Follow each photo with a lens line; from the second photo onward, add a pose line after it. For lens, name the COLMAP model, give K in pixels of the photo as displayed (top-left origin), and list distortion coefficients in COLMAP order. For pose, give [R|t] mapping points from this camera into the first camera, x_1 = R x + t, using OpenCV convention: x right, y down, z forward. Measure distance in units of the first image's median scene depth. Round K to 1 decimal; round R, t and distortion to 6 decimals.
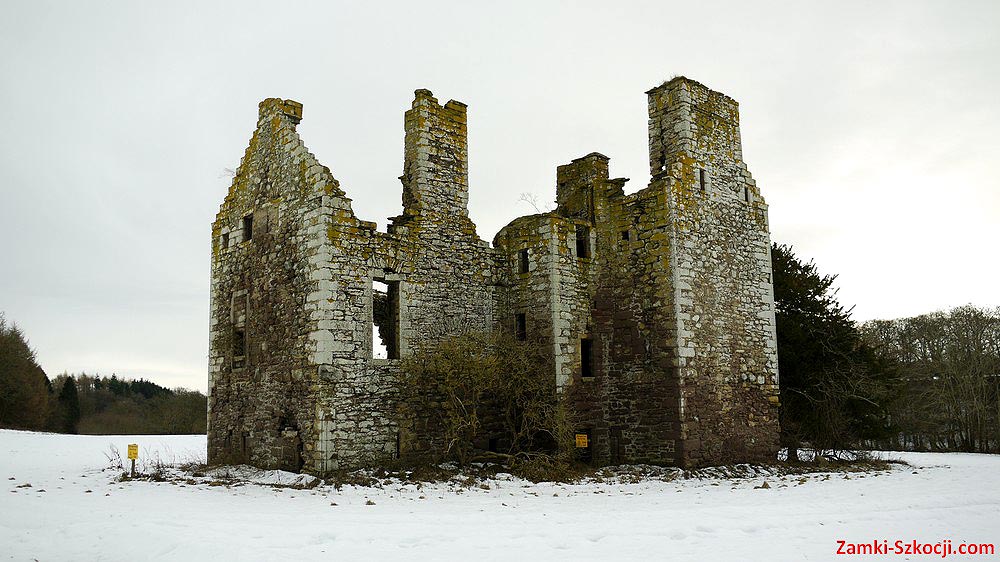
lens RADIAL K [[823.9, 0, 497.7], [0, 823.9, 282.5], [0, 0, 1]] dist [-0.010822, -0.047920]
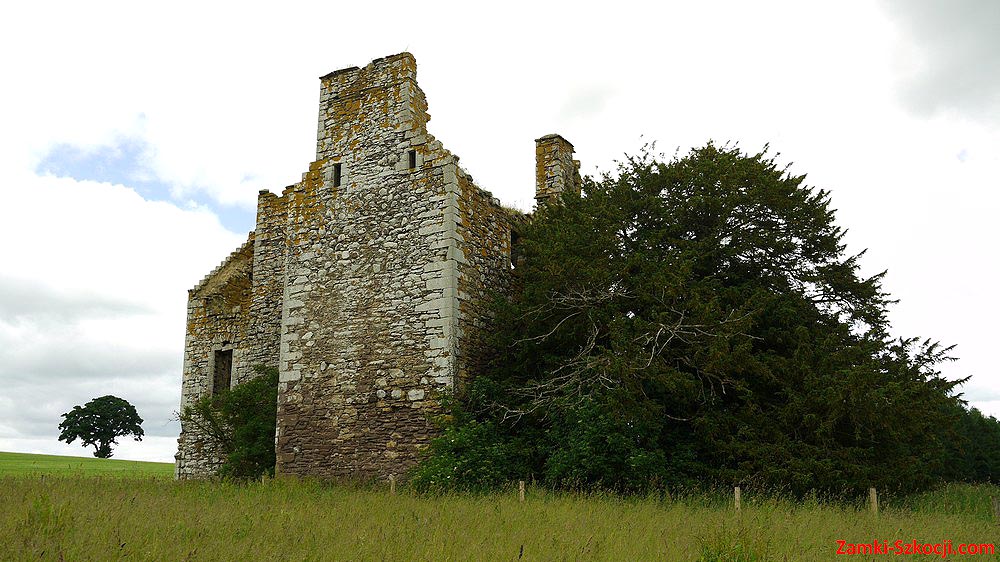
lens RADIAL K [[823.9, 0, 499.4], [0, 823.9, 285.6], [0, 0, 1]] dist [-0.010822, -0.047920]
pose [[0.342027, -0.221202, -0.913284, 1.130256], [0.149808, 0.972304, -0.179394, 0.180249], [0.927672, -0.075459, 0.365692, 0.865754]]
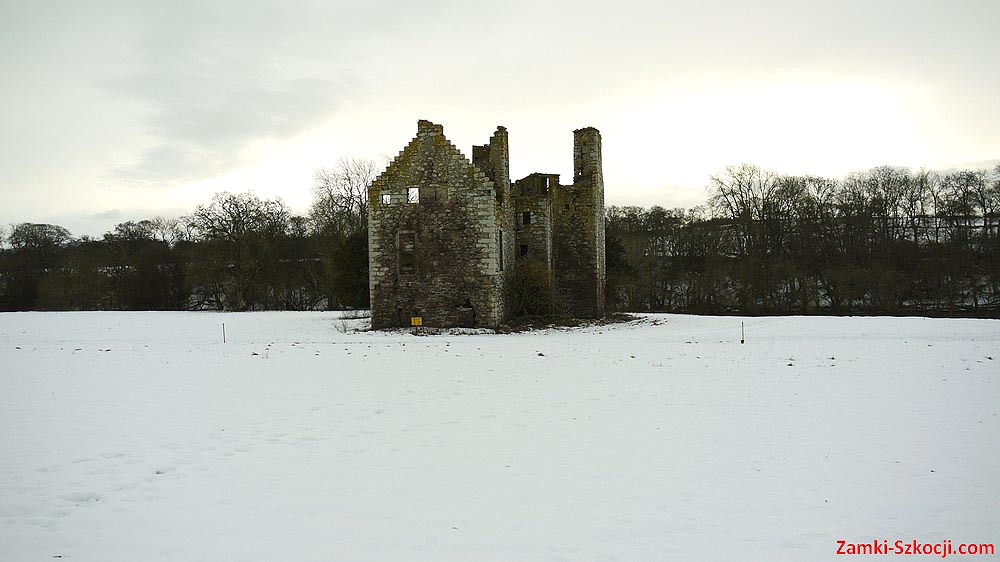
lens RADIAL K [[823.9, 0, 498.0], [0, 823.9, 280.7], [0, 0, 1]] dist [-0.010822, -0.047920]
pose [[0.809781, -0.008206, 0.586675, -1.201279], [-0.084716, 0.987789, 0.130750, -0.132470], [-0.580584, -0.155579, 0.799198, -0.547765]]
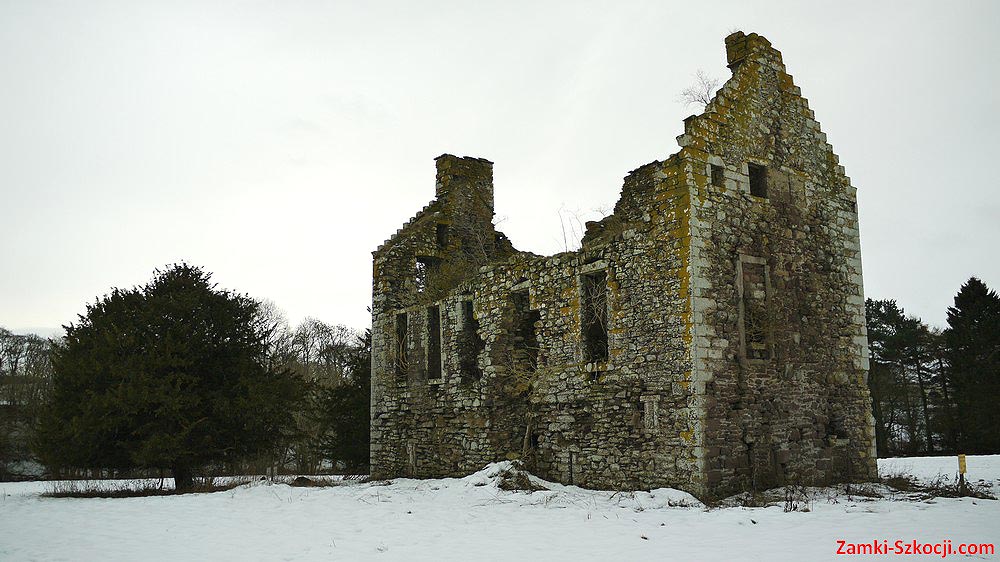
lens RADIAL K [[823.9, 0, 504.1], [0, 823.9, 276.6], [0, 0, 1]] dist [-0.010822, -0.047920]
pose [[0.102611, 0.190478, 0.976314, -1.078257], [-0.142430, 0.974195, -0.175095, 0.193861], [-0.984472, -0.121089, 0.127093, 1.135359]]
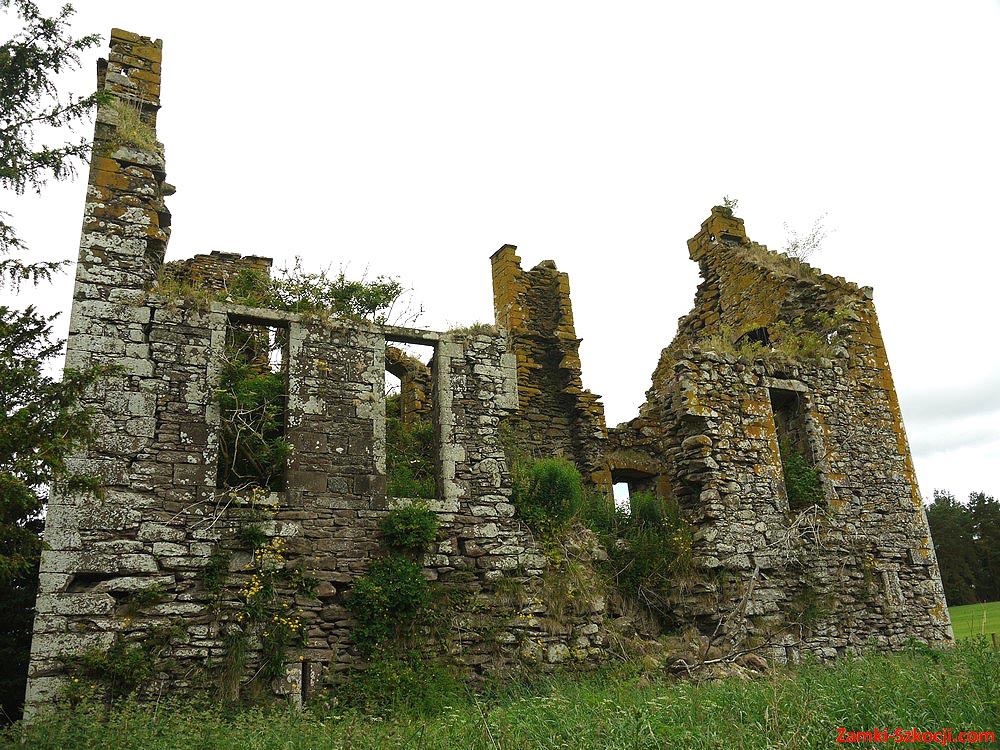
lens RADIAL K [[813.2, 0, 495.9], [0, 813.2, 369.1], [0, 0, 1]] dist [-0.042170, 0.021356]
pose [[-0.958684, 0.165301, 0.231519, -0.220150], [0.031339, 0.870266, -0.491584, 0.302202], [-0.282743, -0.464018, -0.839490, 1.709177]]
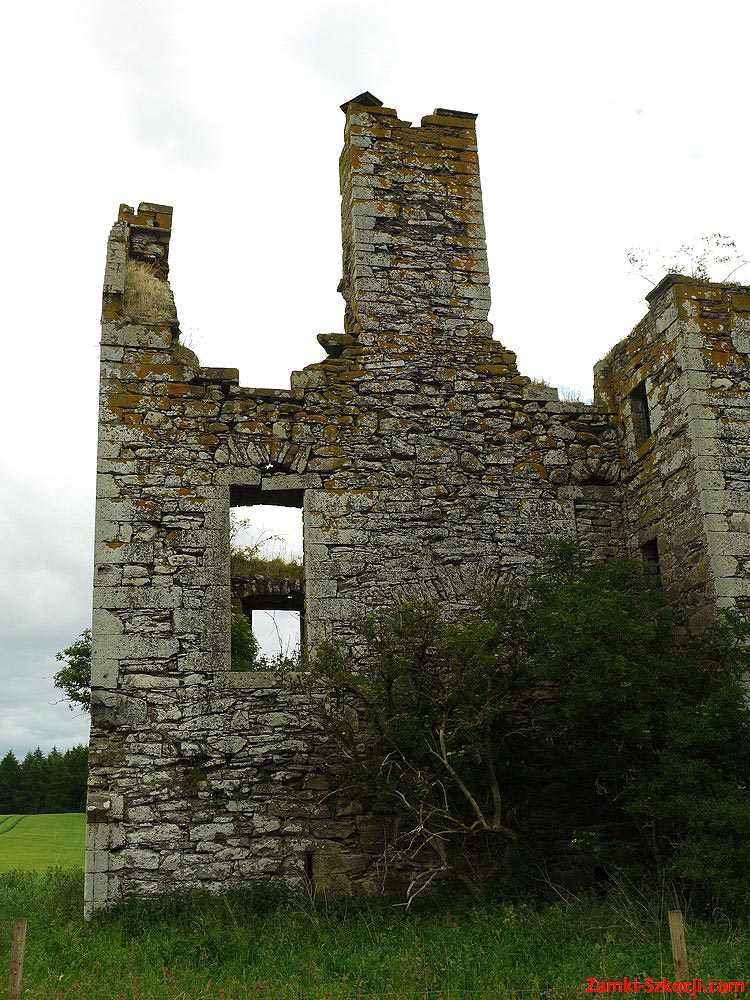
lens RADIAL K [[1062.6, 0, 371.1], [0, 1062.6, 503.3], [0, 0, 1]] dist [-0.041323, 0.000000]
pose [[0.863409, -0.165556, -0.476566, 0.164768], [0.098991, 0.981855, -0.161745, 0.092347], [0.494697, 0.092477, 0.864131, 0.502346]]
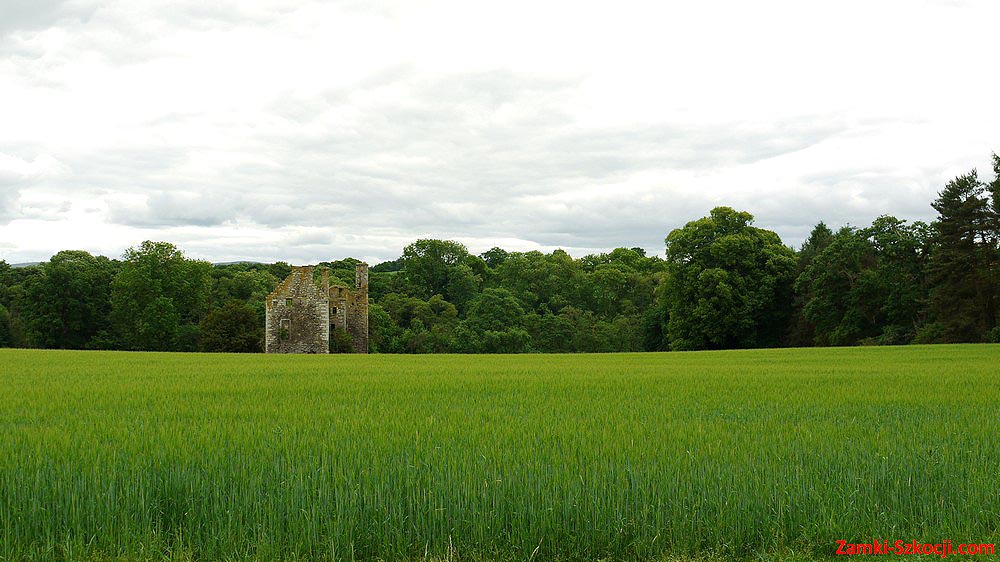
lens RADIAL K [[1020.1, 0, 500.5], [0, 1020.1, 283.6], [0, 0, 1]] dist [-0.006178, 0.000000]
pose [[0.553612, 0.032106, 0.832156, -3.614273], [-0.134312, 0.989617, 0.051173, -0.513182], [-0.821873, -0.140099, 0.552176, -2.311017]]
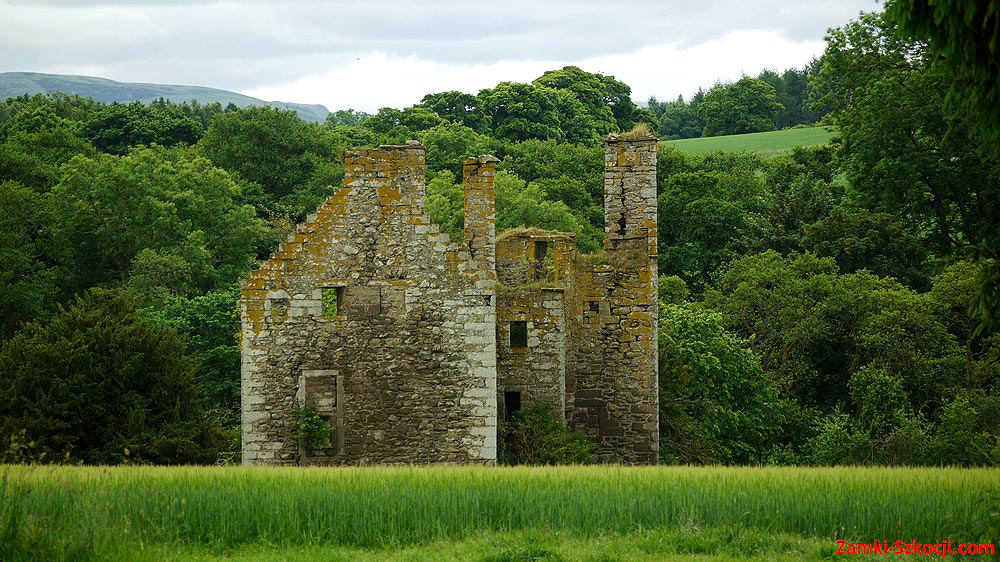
lens RADIAL K [[5408.9, 0, 499.5], [0, 5408.9, 280.2], [0, 0, 1]] dist [0.568623, 0.000000]
pose [[0.678966, 0.012317, 0.734066, -4.551442], [-0.114416, 0.989418, 0.089226, -0.641365], [-0.725199, -0.144571, 0.673190, -3.126570]]
